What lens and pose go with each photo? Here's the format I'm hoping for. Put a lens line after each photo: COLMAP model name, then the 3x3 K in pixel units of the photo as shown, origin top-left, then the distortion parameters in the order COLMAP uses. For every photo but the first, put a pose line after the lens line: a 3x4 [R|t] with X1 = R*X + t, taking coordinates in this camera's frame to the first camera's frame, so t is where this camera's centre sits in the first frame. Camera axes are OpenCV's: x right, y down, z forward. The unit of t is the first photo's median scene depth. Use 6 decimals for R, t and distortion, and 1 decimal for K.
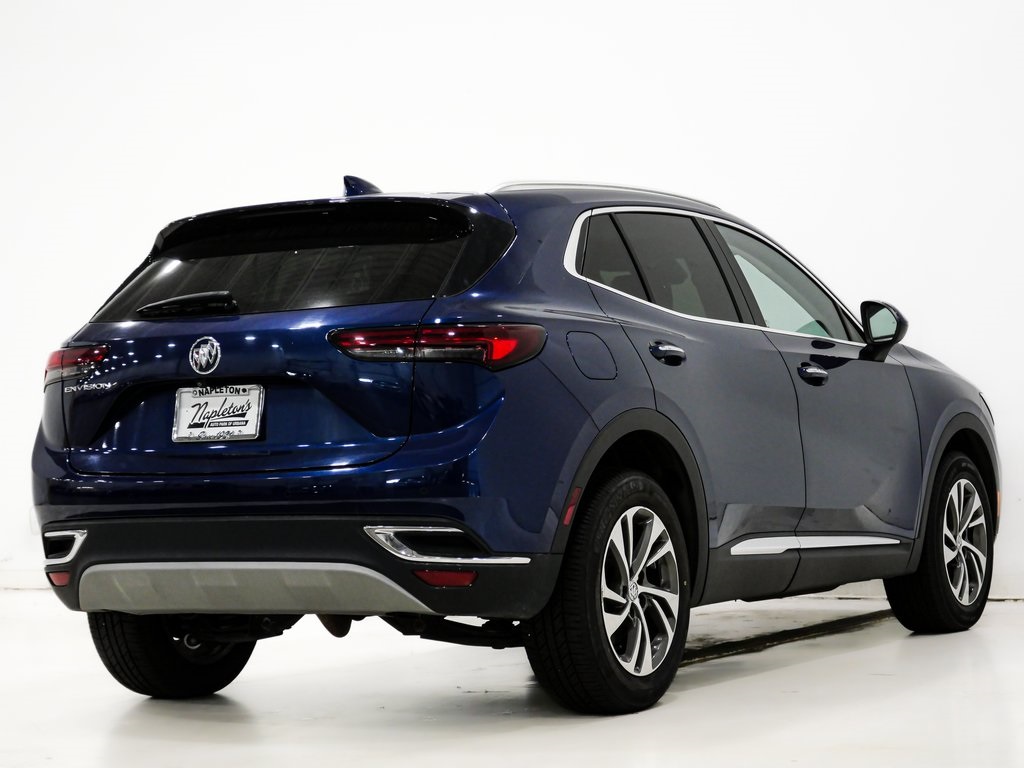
lens RADIAL K [[2325.0, 0, 511.8], [0, 2325.0, 380.3], [0, 0, 1]] dist [-0.011329, 0.000000]
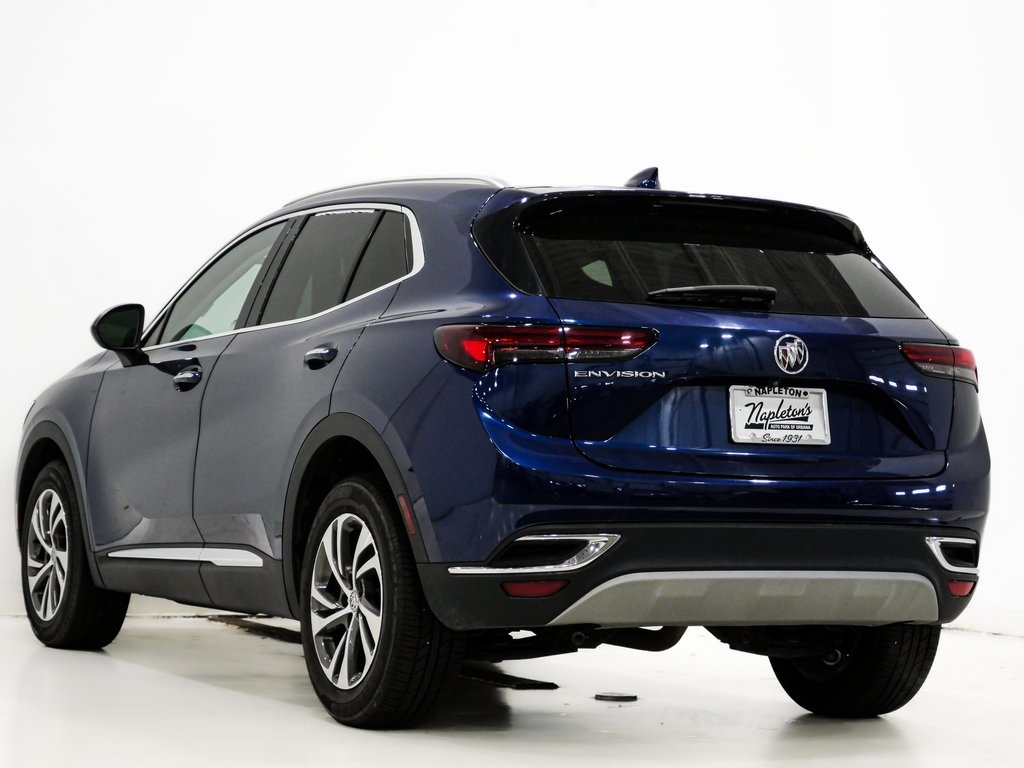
lens RADIAL K [[2566.9, 0, 513.1], [0, 2566.9, 383.3], [0, 0, 1]] dist [0.095167, 0.000000]
pose [[0.537981, 0.066698, 0.840314, -1.072695], [-0.067798, 0.997059, -0.035734, 0.046298], [-0.840226, -0.037747, 0.540921, 0.520929]]
